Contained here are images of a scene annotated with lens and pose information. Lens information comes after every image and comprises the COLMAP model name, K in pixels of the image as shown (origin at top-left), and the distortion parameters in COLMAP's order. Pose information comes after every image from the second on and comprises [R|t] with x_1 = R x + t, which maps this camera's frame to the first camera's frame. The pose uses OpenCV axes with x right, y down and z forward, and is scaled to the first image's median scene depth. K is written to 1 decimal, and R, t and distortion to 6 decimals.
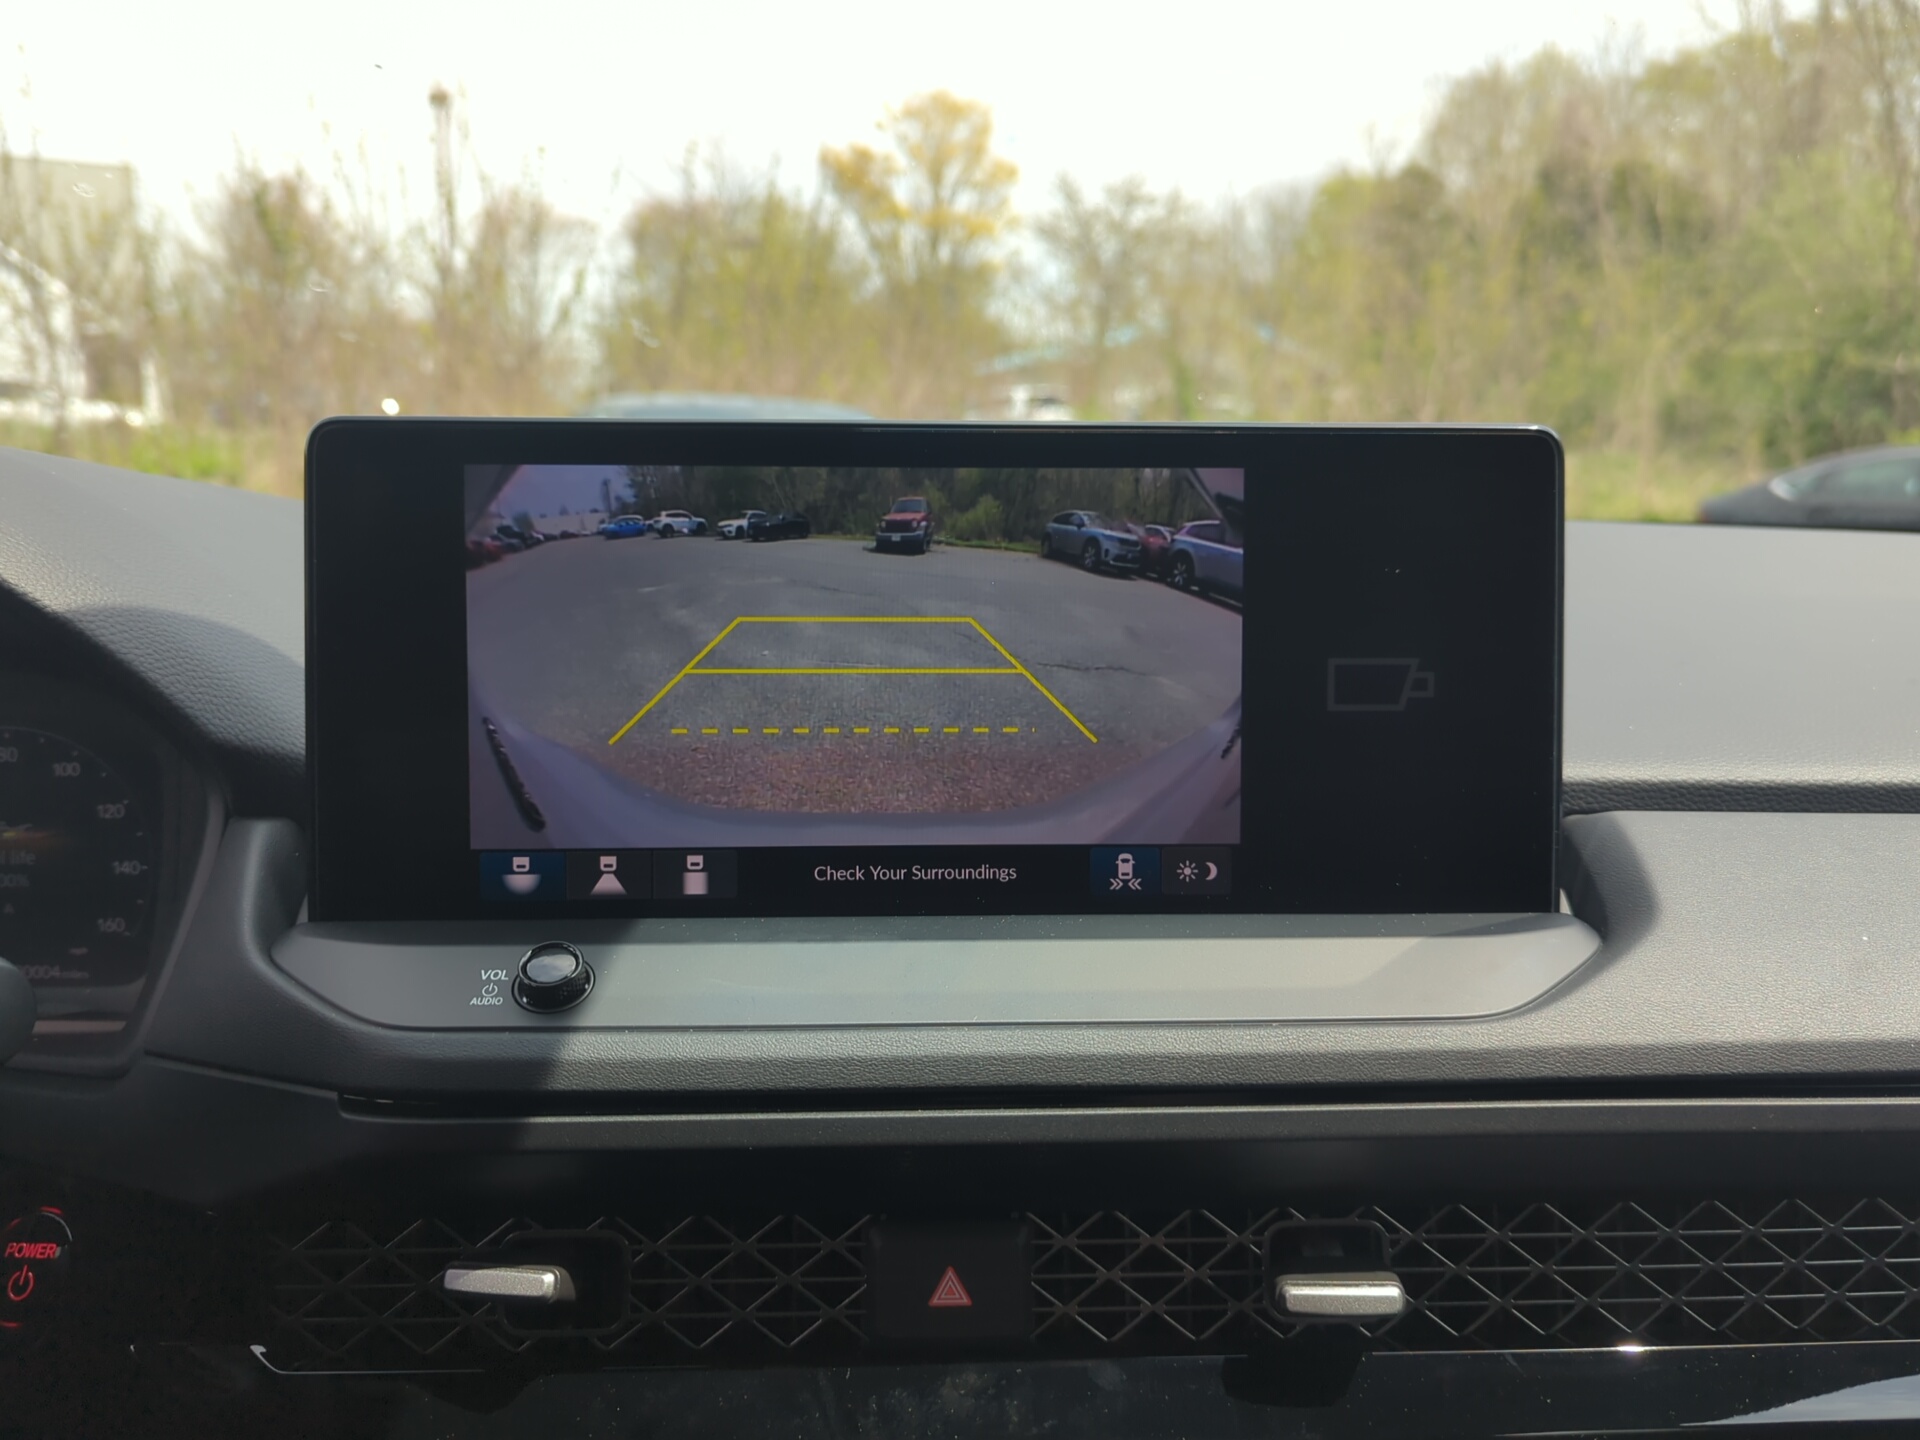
lens RADIAL K [[1567.5, 0, 985.4], [0, 1567.5, 698.4], [0, 0, 1]] dist [0.062389, -0.059229]
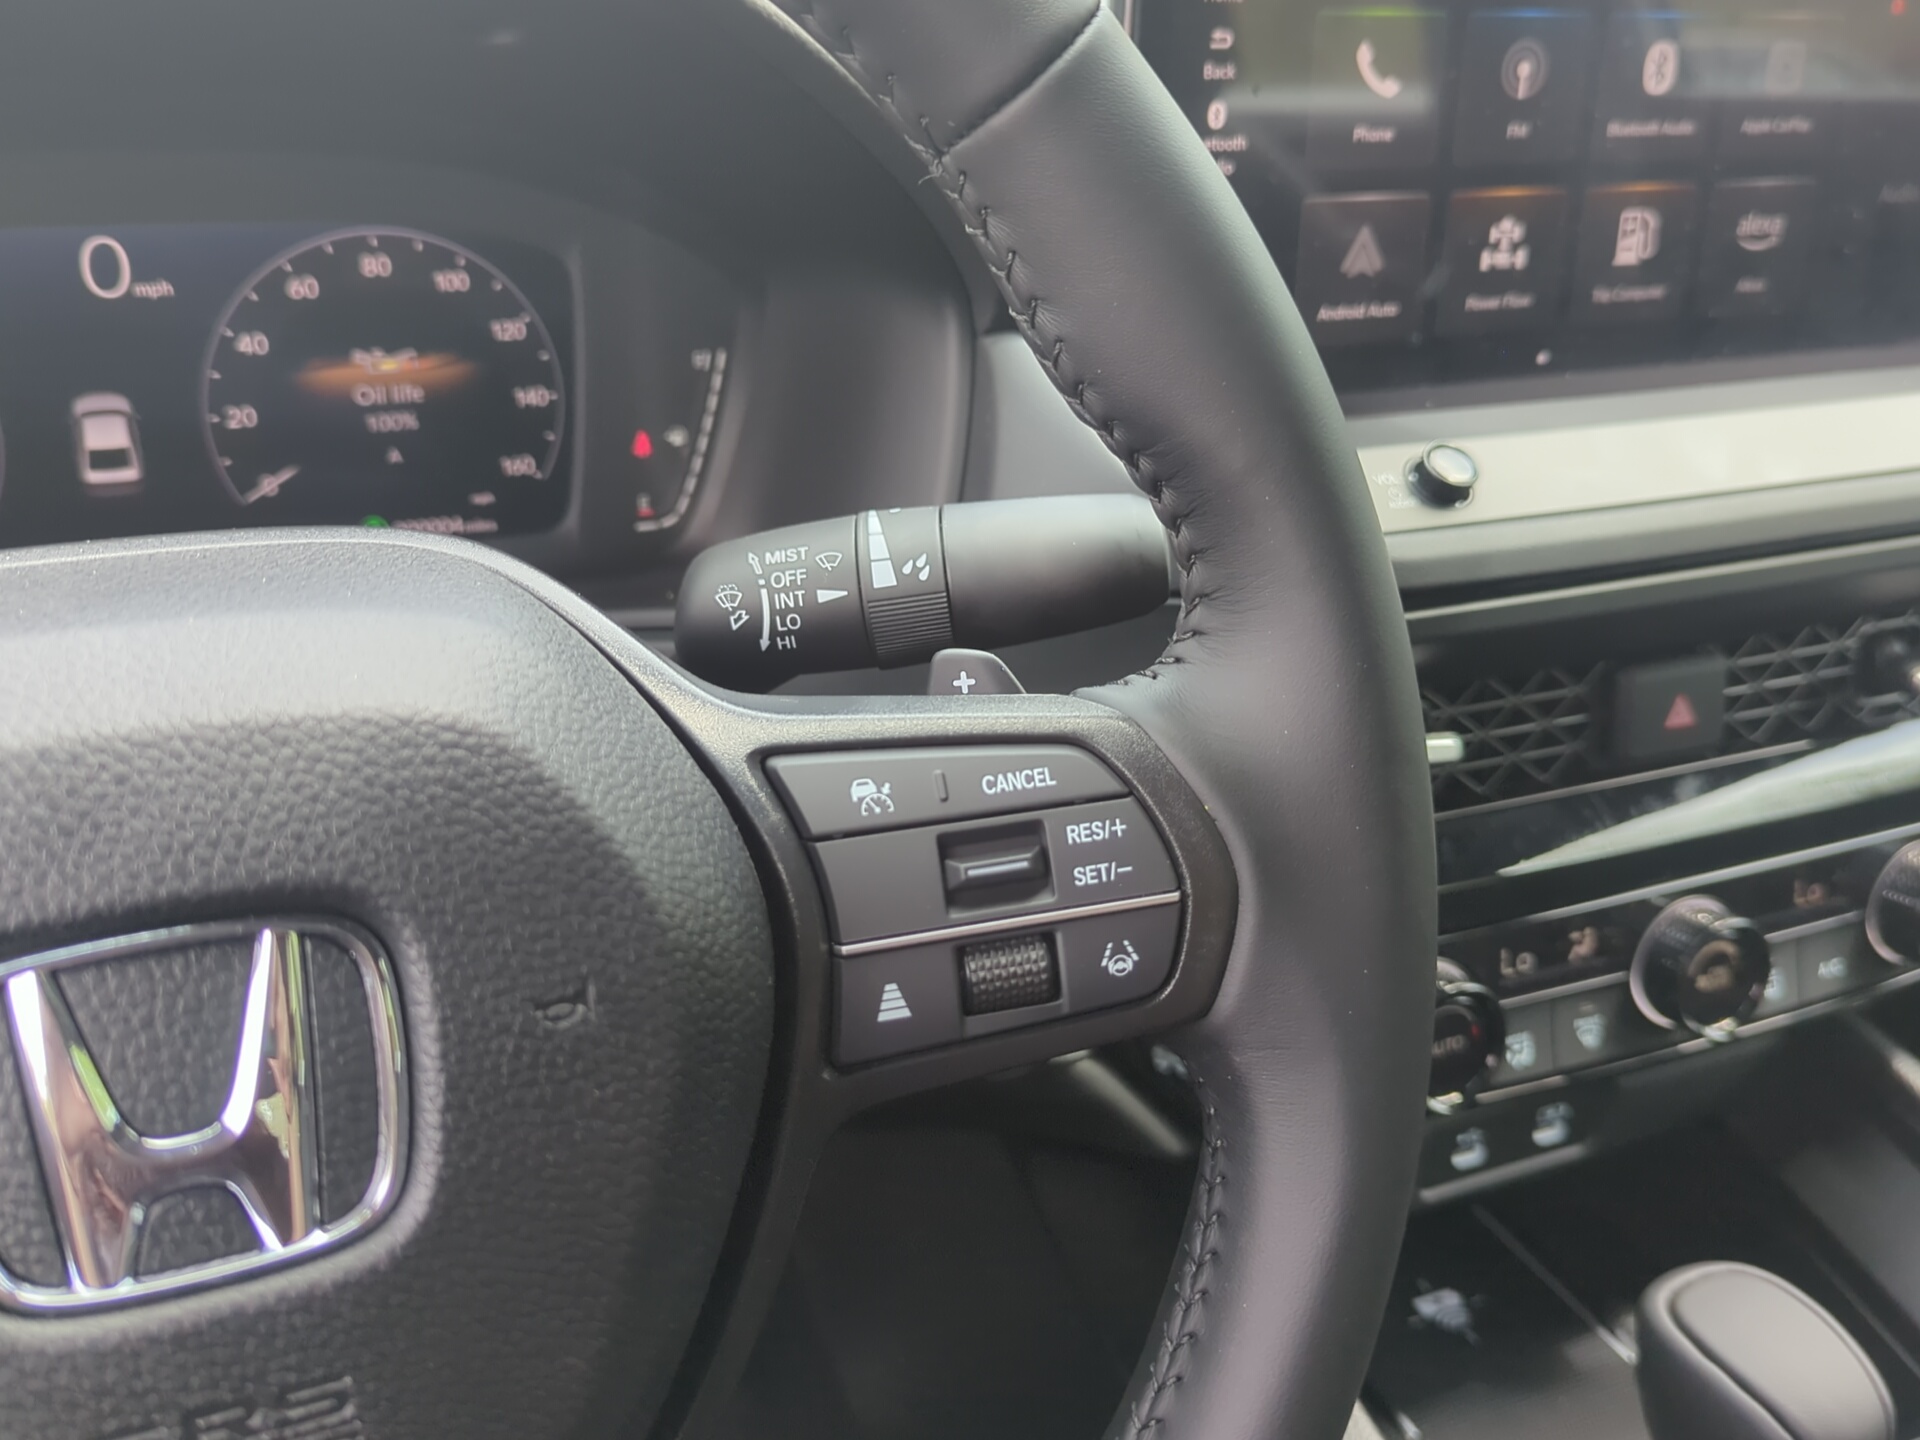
lens RADIAL K [[1876.0, 0, 983.2], [0, 1876.0, 696.8], [0, 0, 1]] dist [0.029356, 0.000000]
pose [[0.924913, -0.121323, 0.360302, -0.908389], [0.005473, 0.951865, 0.306469, -0.062240], [-0.380140, -0.281485, 0.881056, -0.029502]]
